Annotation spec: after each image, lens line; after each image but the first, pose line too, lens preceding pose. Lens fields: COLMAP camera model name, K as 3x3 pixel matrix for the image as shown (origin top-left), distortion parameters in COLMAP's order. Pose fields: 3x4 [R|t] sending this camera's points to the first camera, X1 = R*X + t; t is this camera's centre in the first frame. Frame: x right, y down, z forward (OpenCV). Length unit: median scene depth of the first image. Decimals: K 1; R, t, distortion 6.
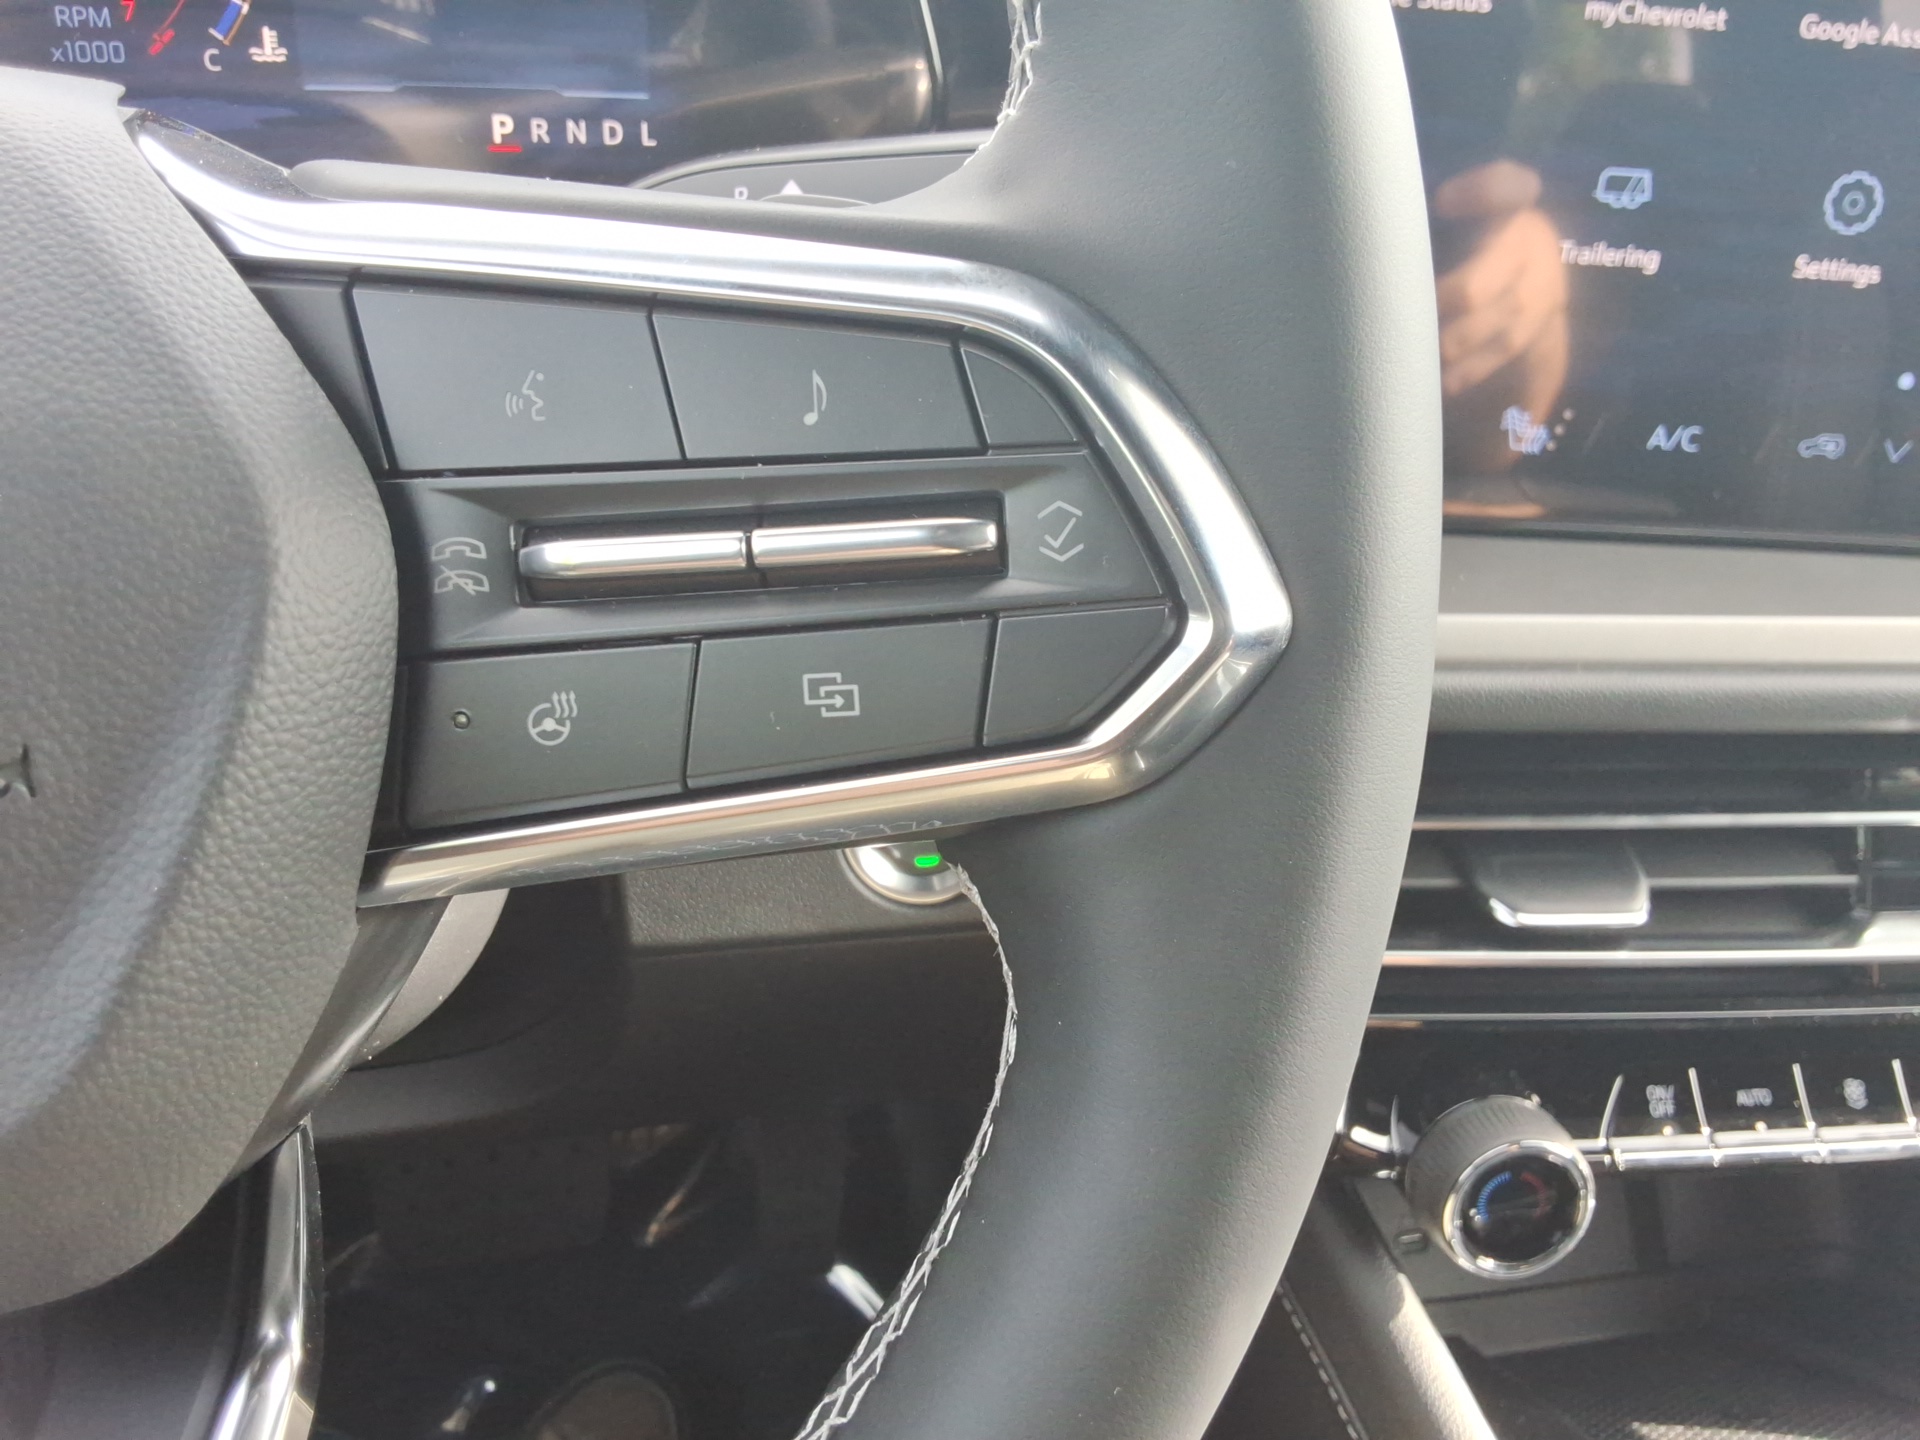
lens RADIAL K [[1541.2, 0, 961.7], [0, 1541.2, 739.9], [0, 0, 1]] dist [0.126570, -0.192142]
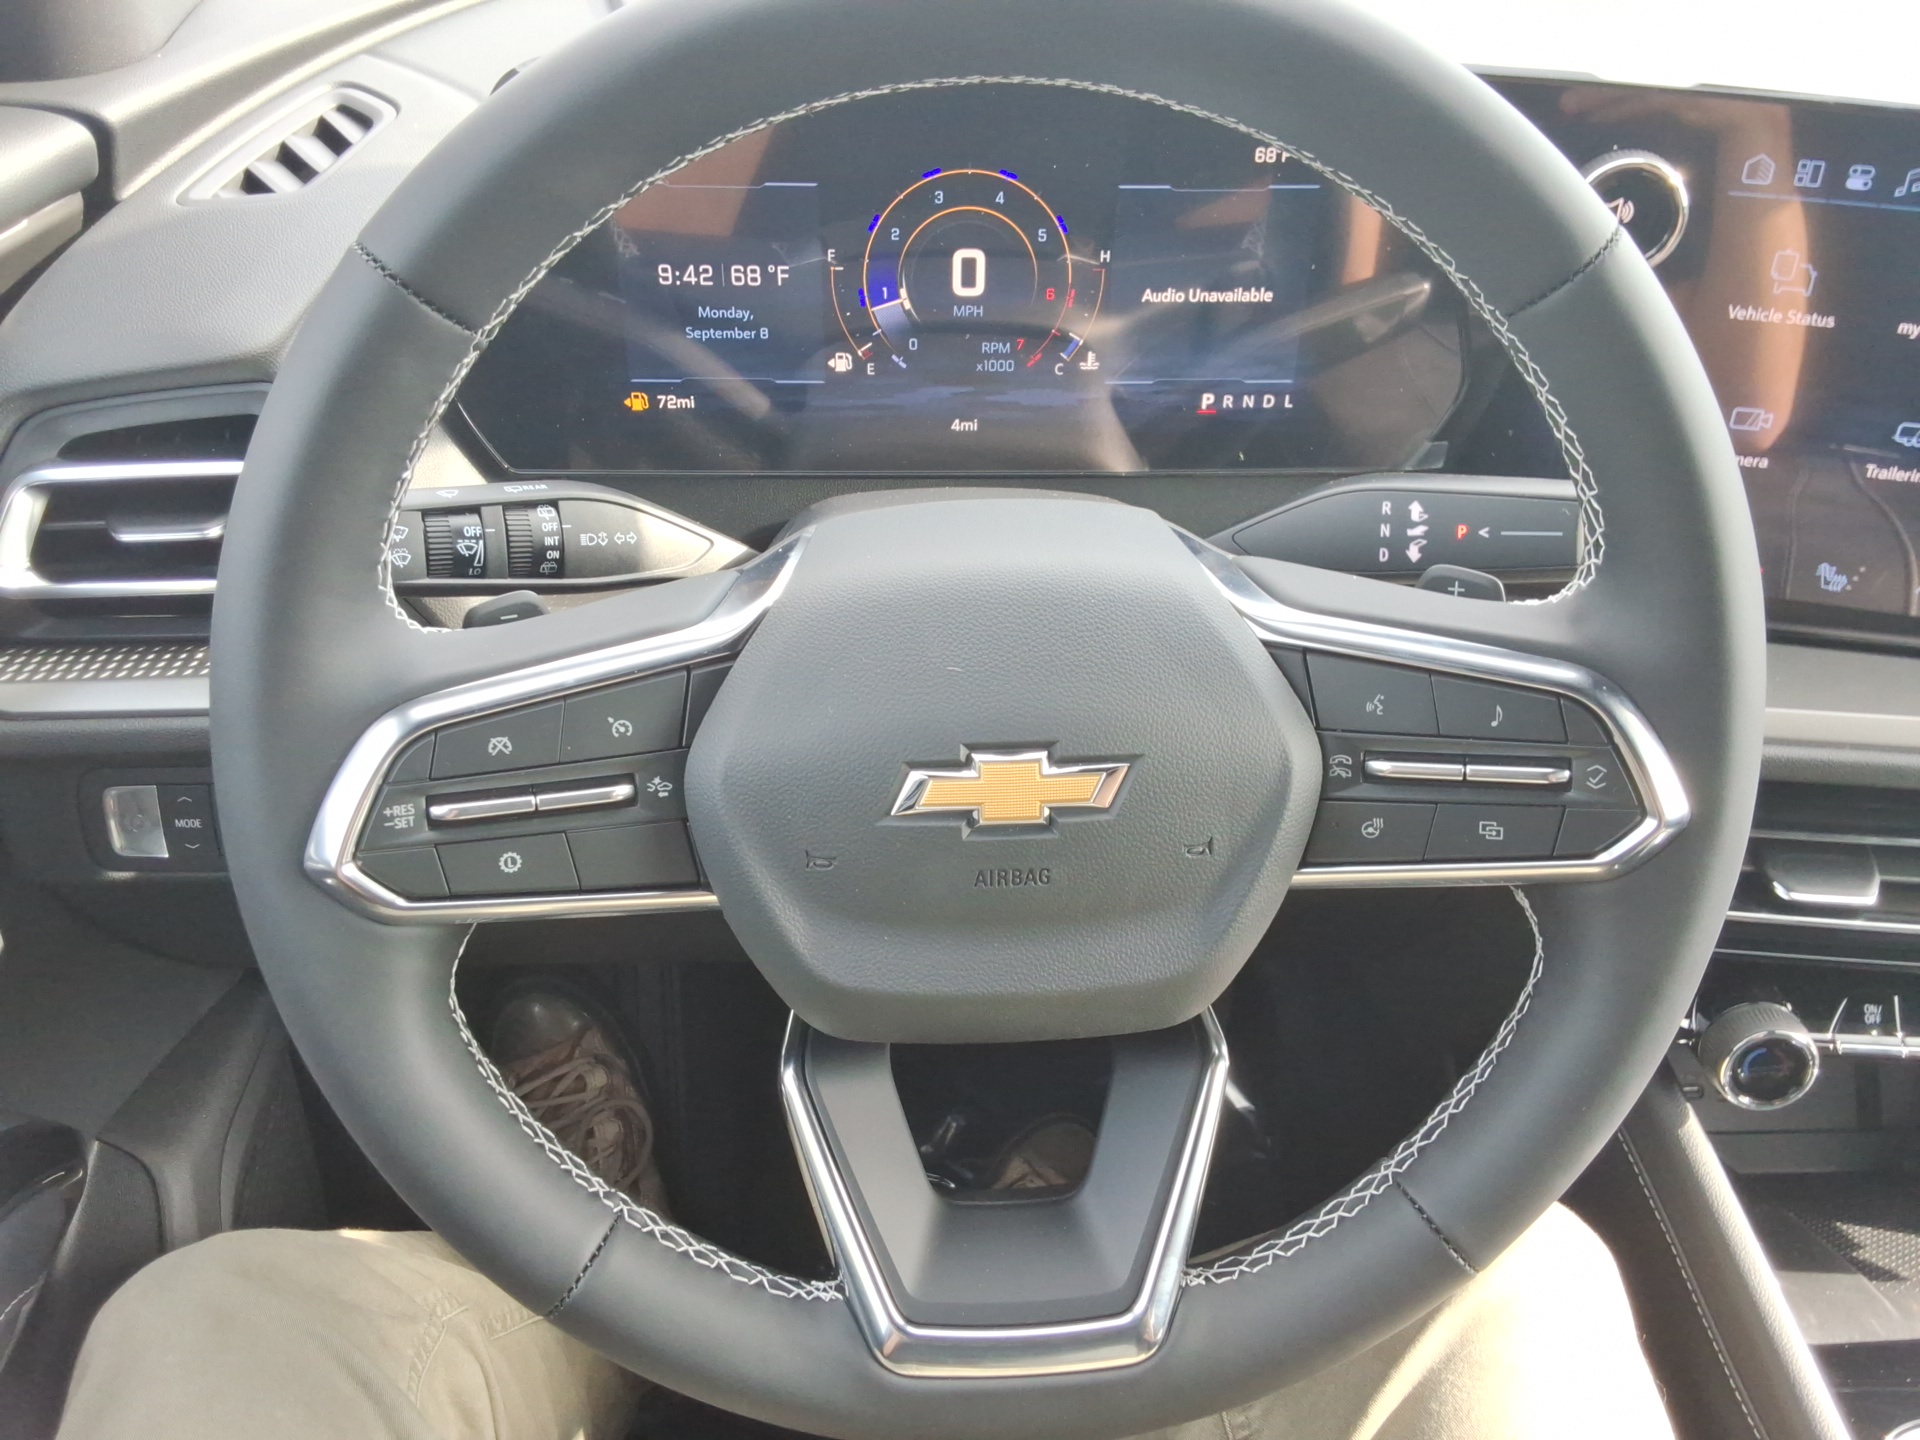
lens RADIAL K [[1605.1, 0, 960.0], [0, 1605.1, 720.0], [0, 0, 1]] dist [0.139963, -0.229420]
pose [[0.986403, 0.073228, -0.147130, -0.255533], [-0.057588, 0.992494, 0.107889, -0.201906], [0.153926, -0.097949, 0.983216, -0.783584]]
